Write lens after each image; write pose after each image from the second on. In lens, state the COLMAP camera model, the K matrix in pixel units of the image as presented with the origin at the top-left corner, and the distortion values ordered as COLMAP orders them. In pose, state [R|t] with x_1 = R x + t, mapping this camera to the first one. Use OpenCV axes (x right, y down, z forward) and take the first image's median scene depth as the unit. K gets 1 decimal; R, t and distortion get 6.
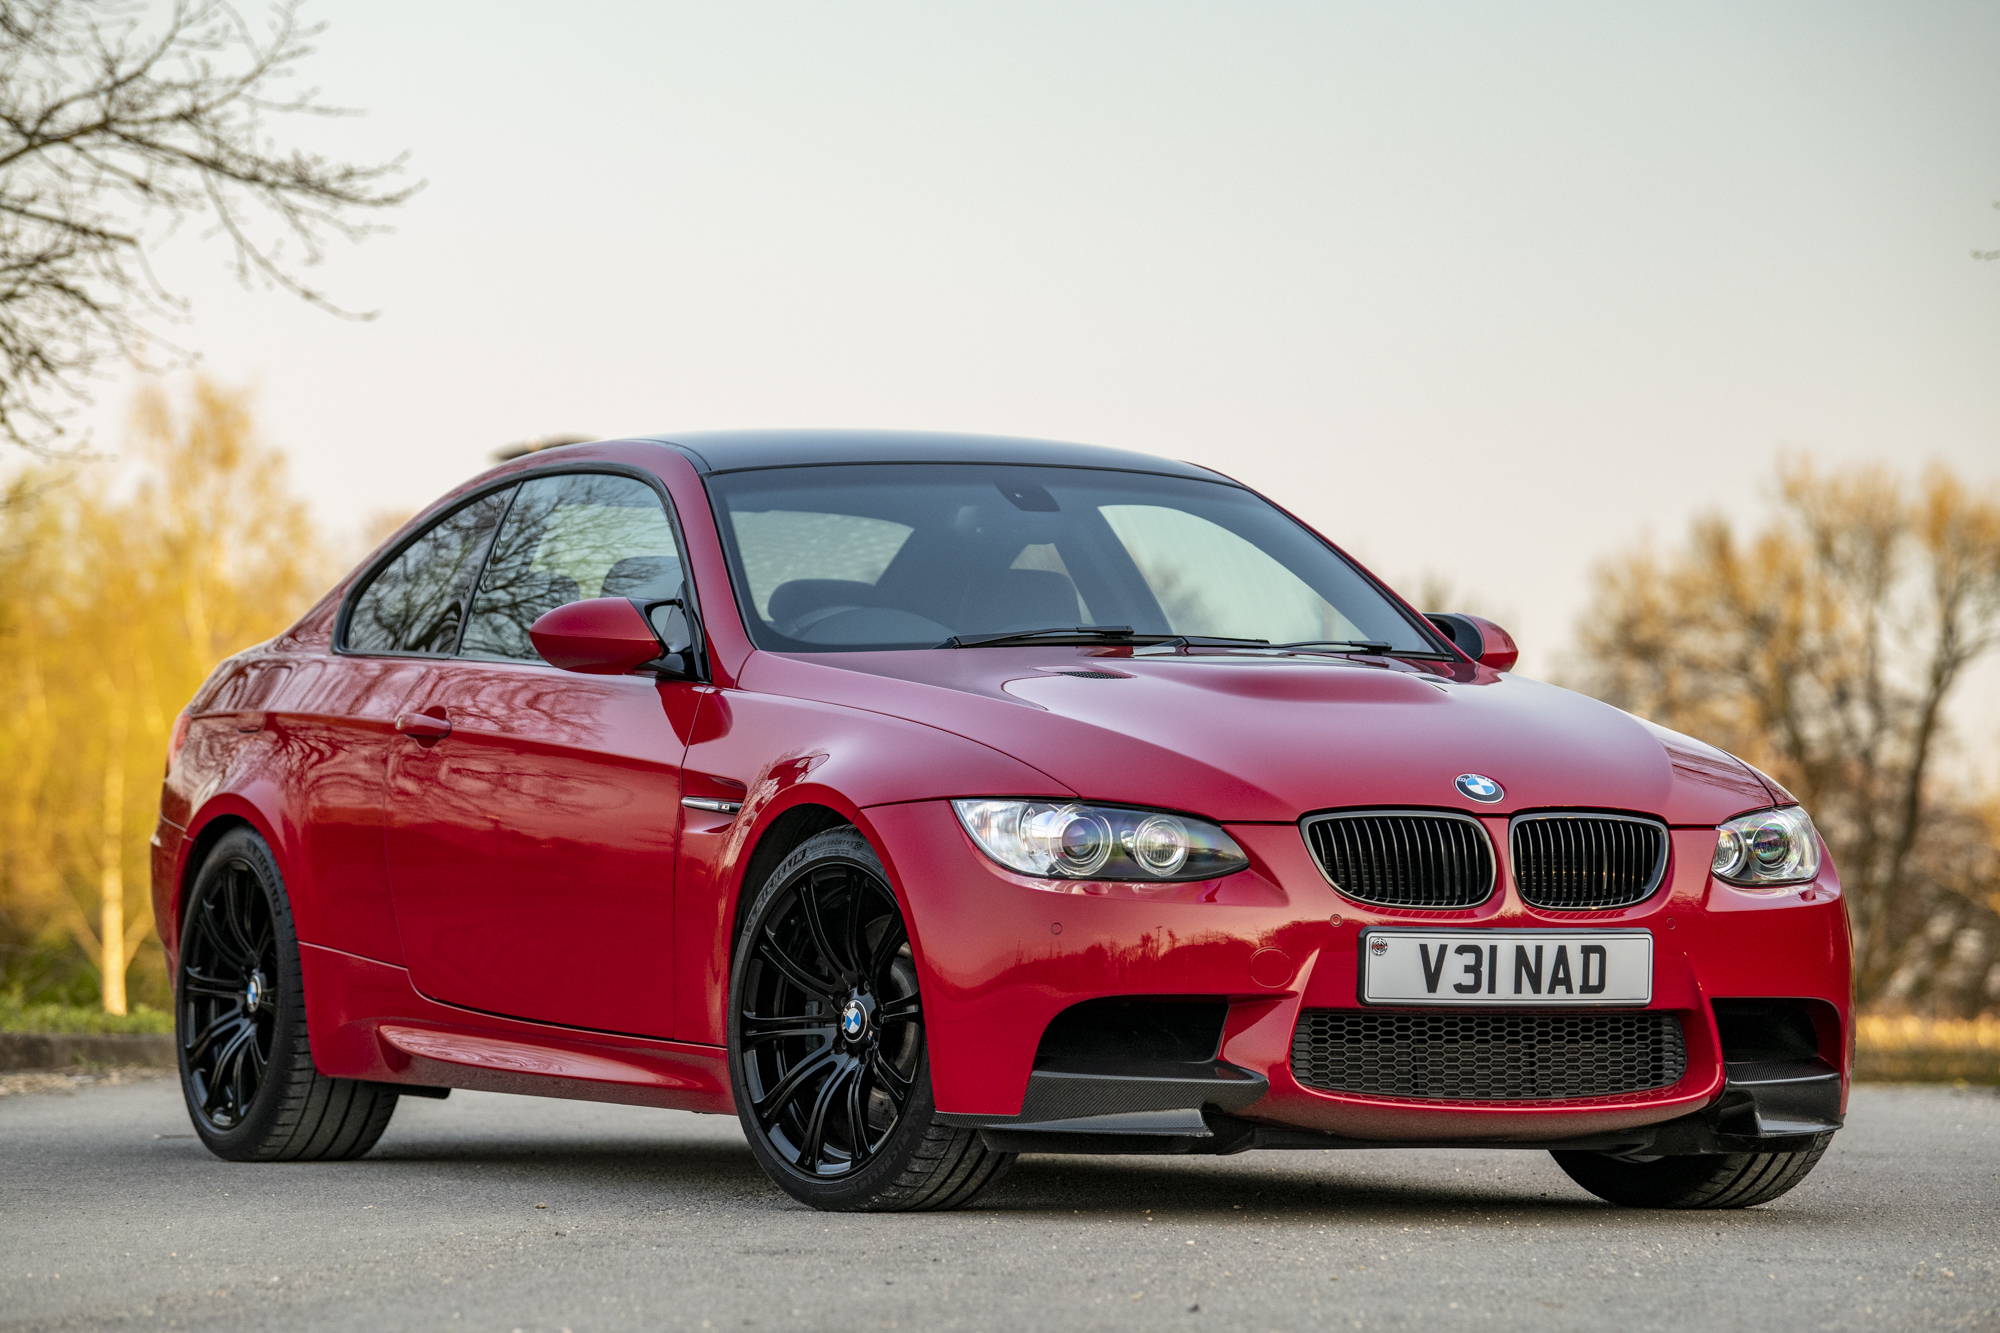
lens RADIAL K [[8850.7, 0, 967.6], [0, 8850.7, 654.8], [0, 0, 1]] dist [1.484214, 0.000000]
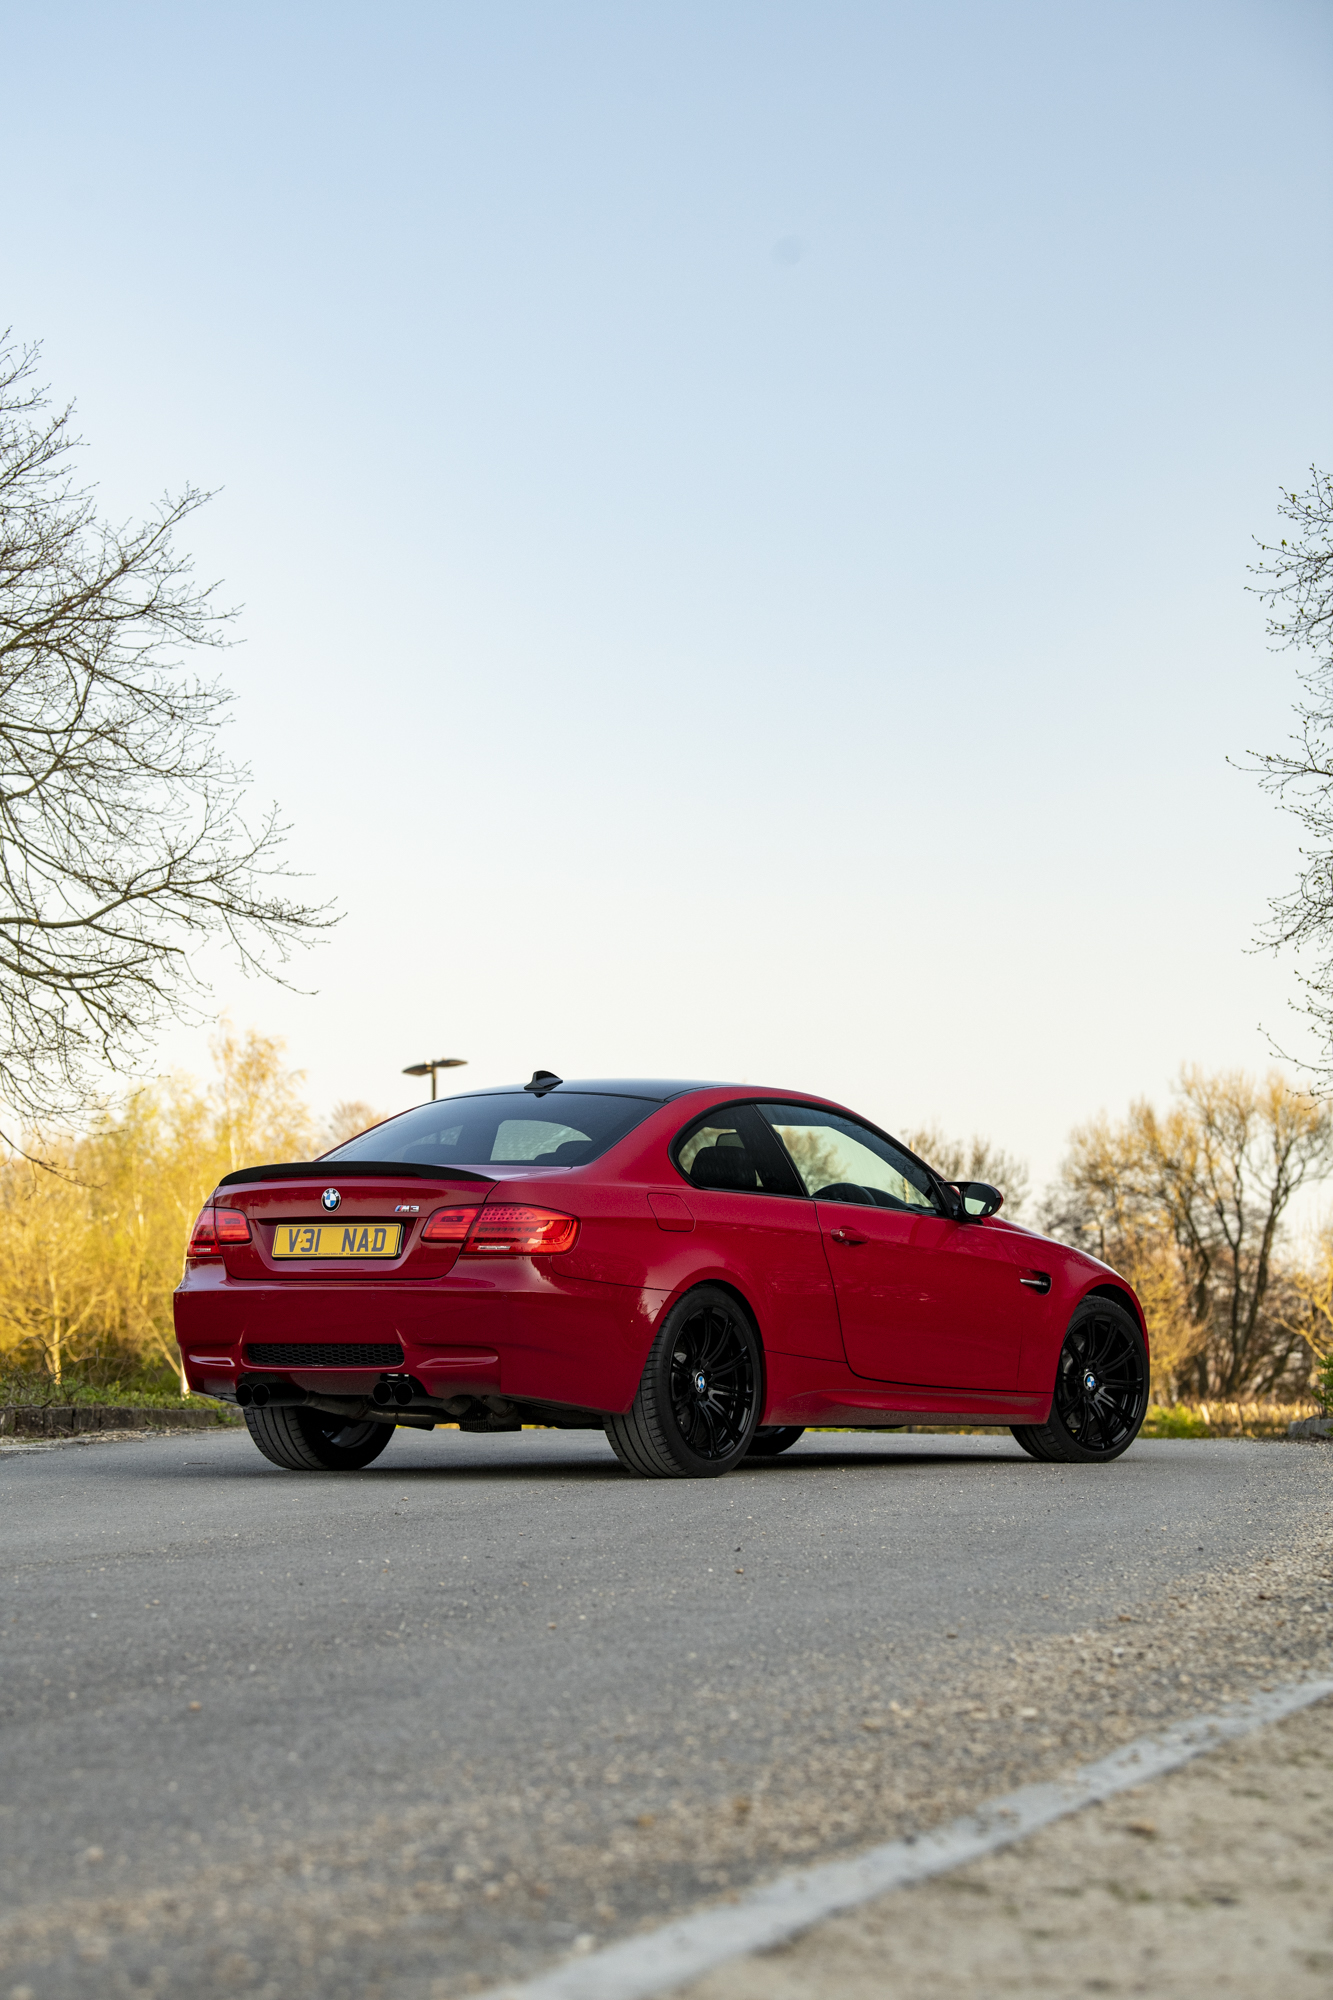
lens RADIAL K [[5345.6, 0, 635.8], [0, 5345.6, 1012.5], [0, 0, 1]] dist [0.336072, 0.000000]
pose [[0.999920, -0.004186, -0.011932, 0.012745], [0.003794, 0.999460, -0.032630, 0.000134], [0.012063, 0.032582, 0.999396, -0.059951]]
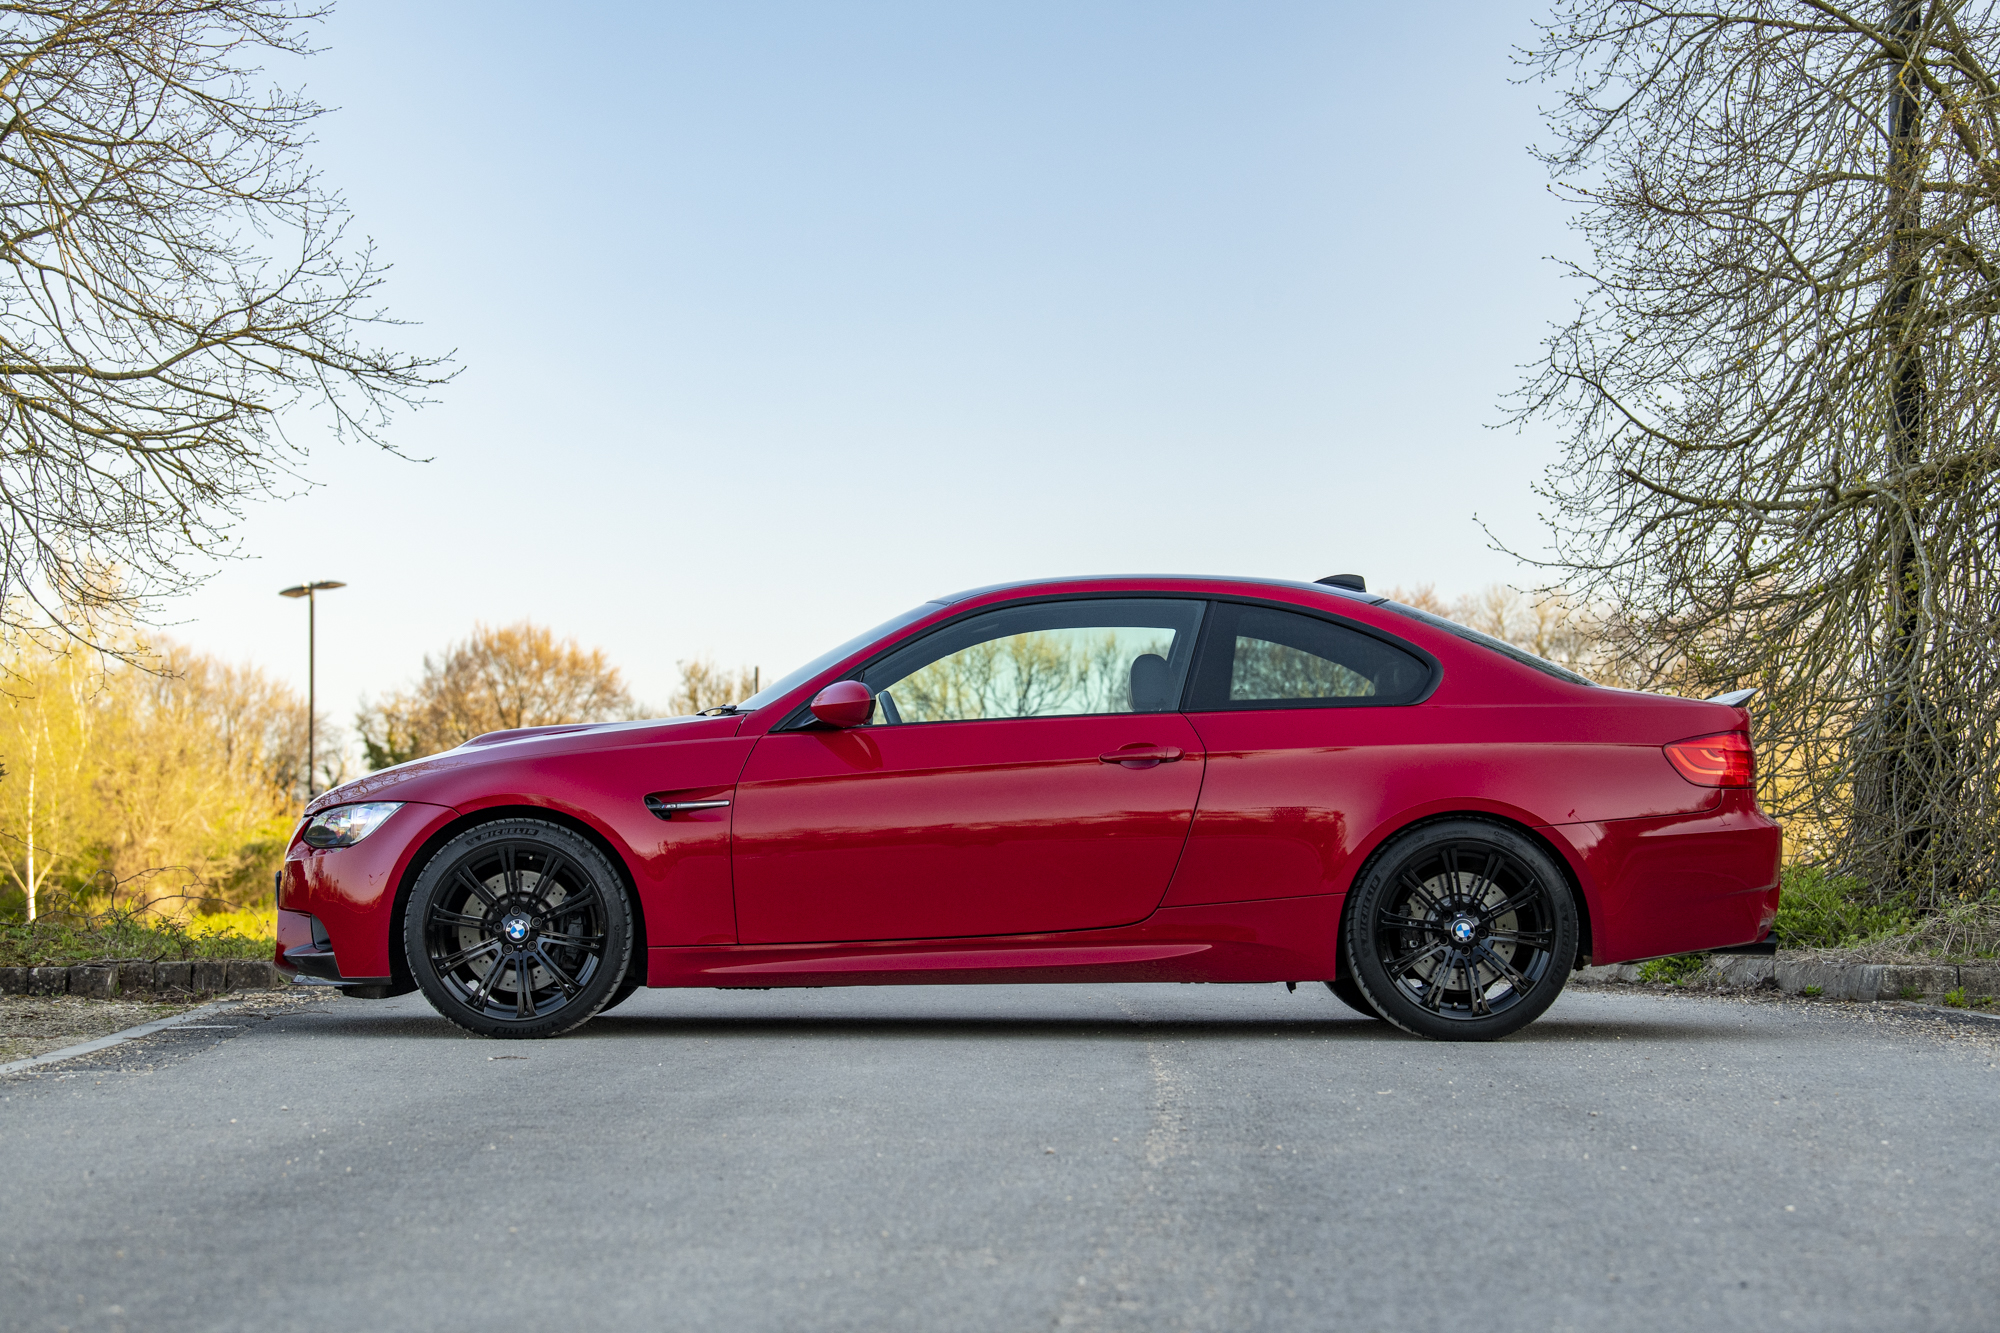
lens RADIAL K [[4823.4, 0, 993.5], [0, 4823.4, 667.5], [0, 0, 1]] dist [0.231434, 0.000000]
pose [[0.993955, -0.001329, 0.109779, -0.107092], [0.002370, 0.999954, -0.009346, 0.005879], [-0.109762, 0.009550, 0.993912, 0.353036]]
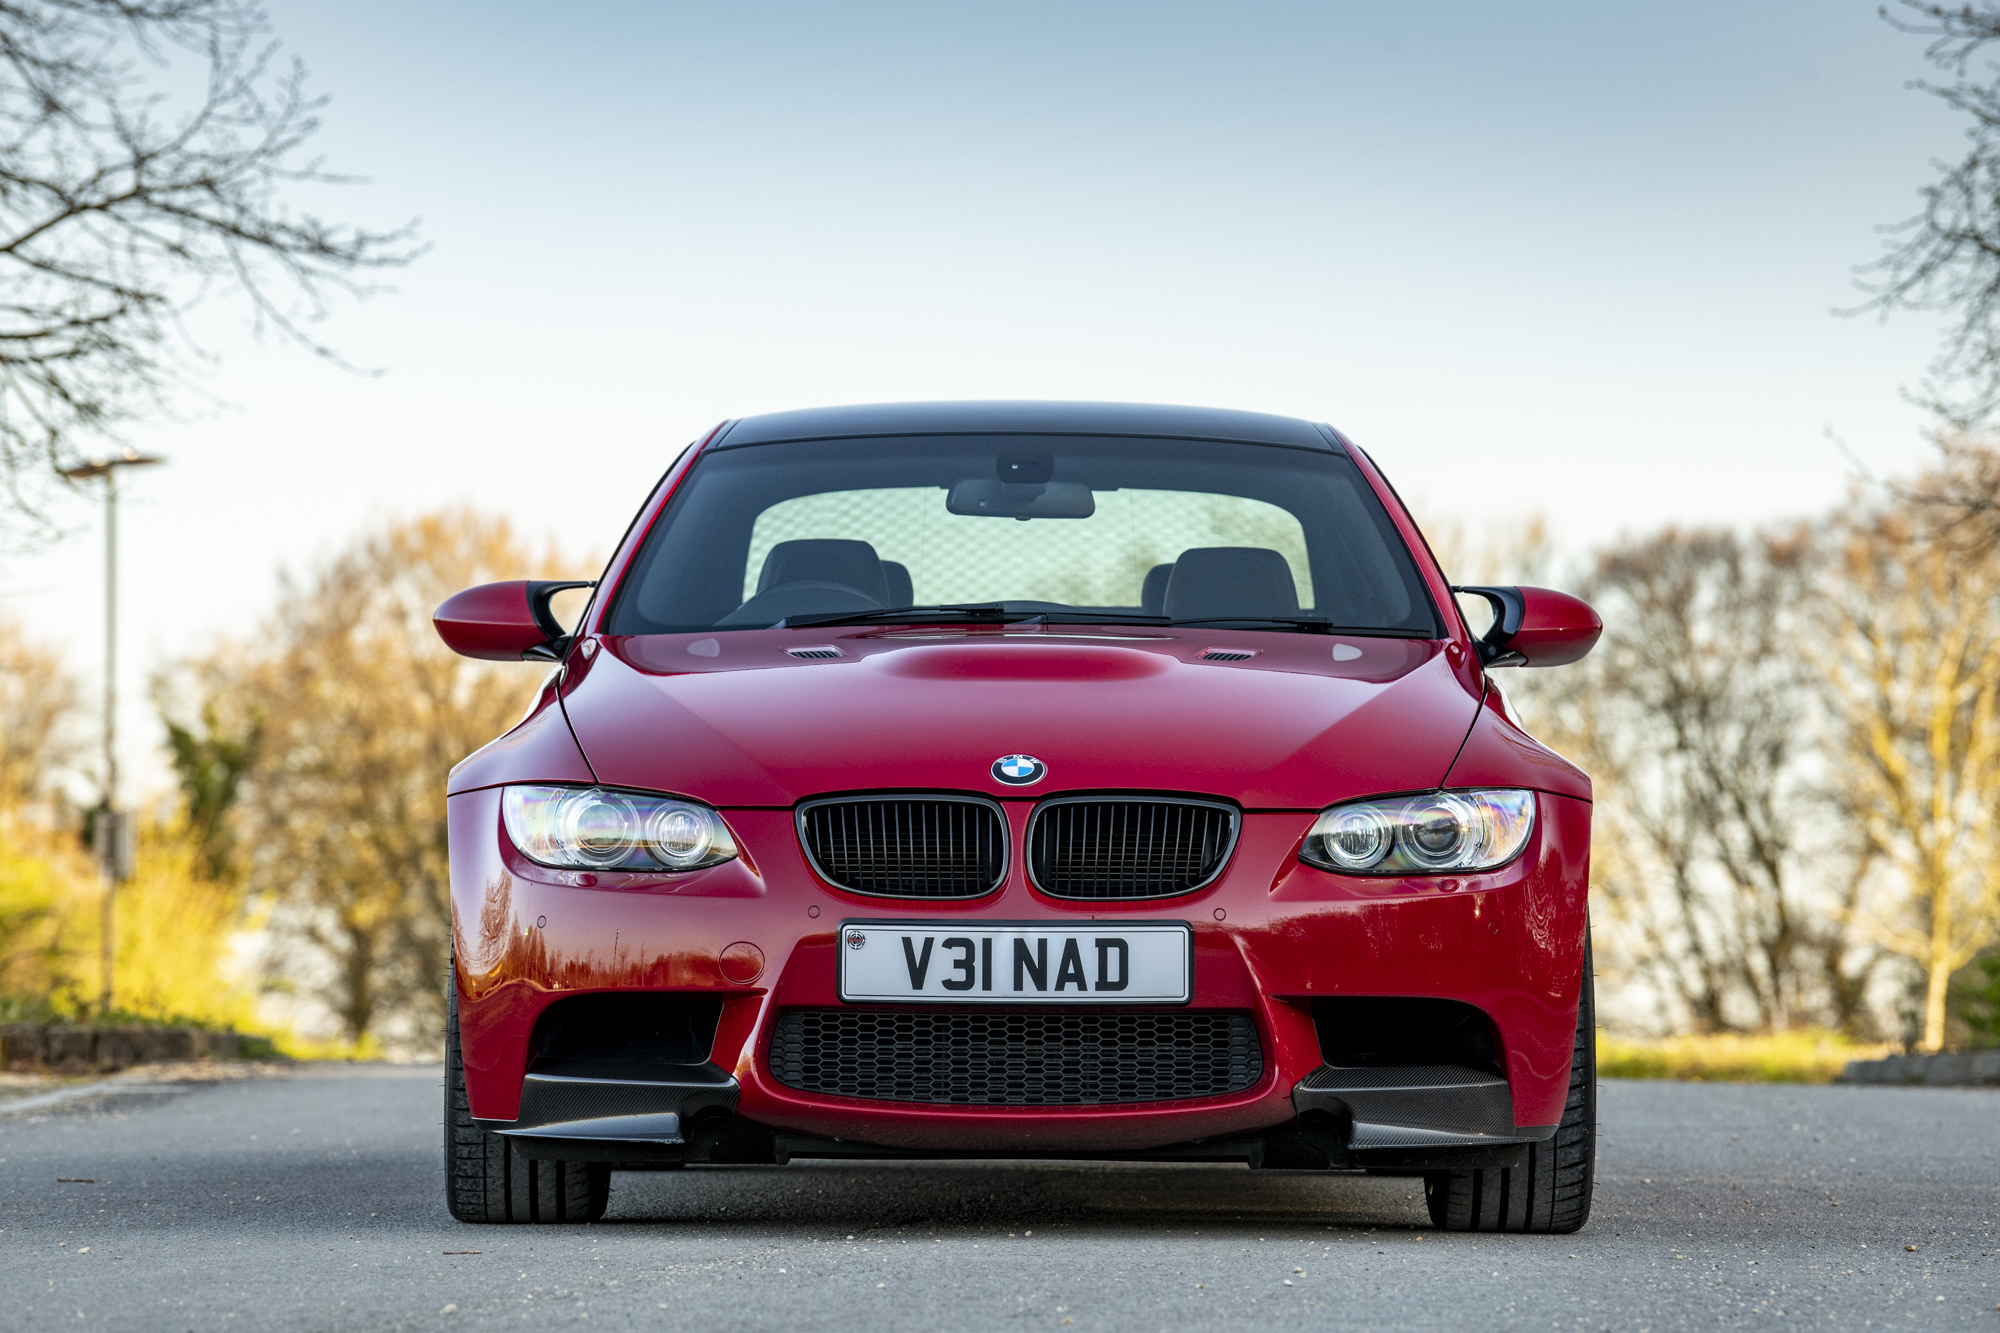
lens RADIAL K [[9123.2, 0, 978.9], [0, 9123.2, 657.0], [0, 0, 1]] dist [1.862364, 0.000000]
pose [[0.997541, 0.001595, 0.070066, -0.125712], [-0.001517, 0.999998, -0.001163, -0.003060], [-0.070067, 0.001054, 0.997542, -0.214023]]
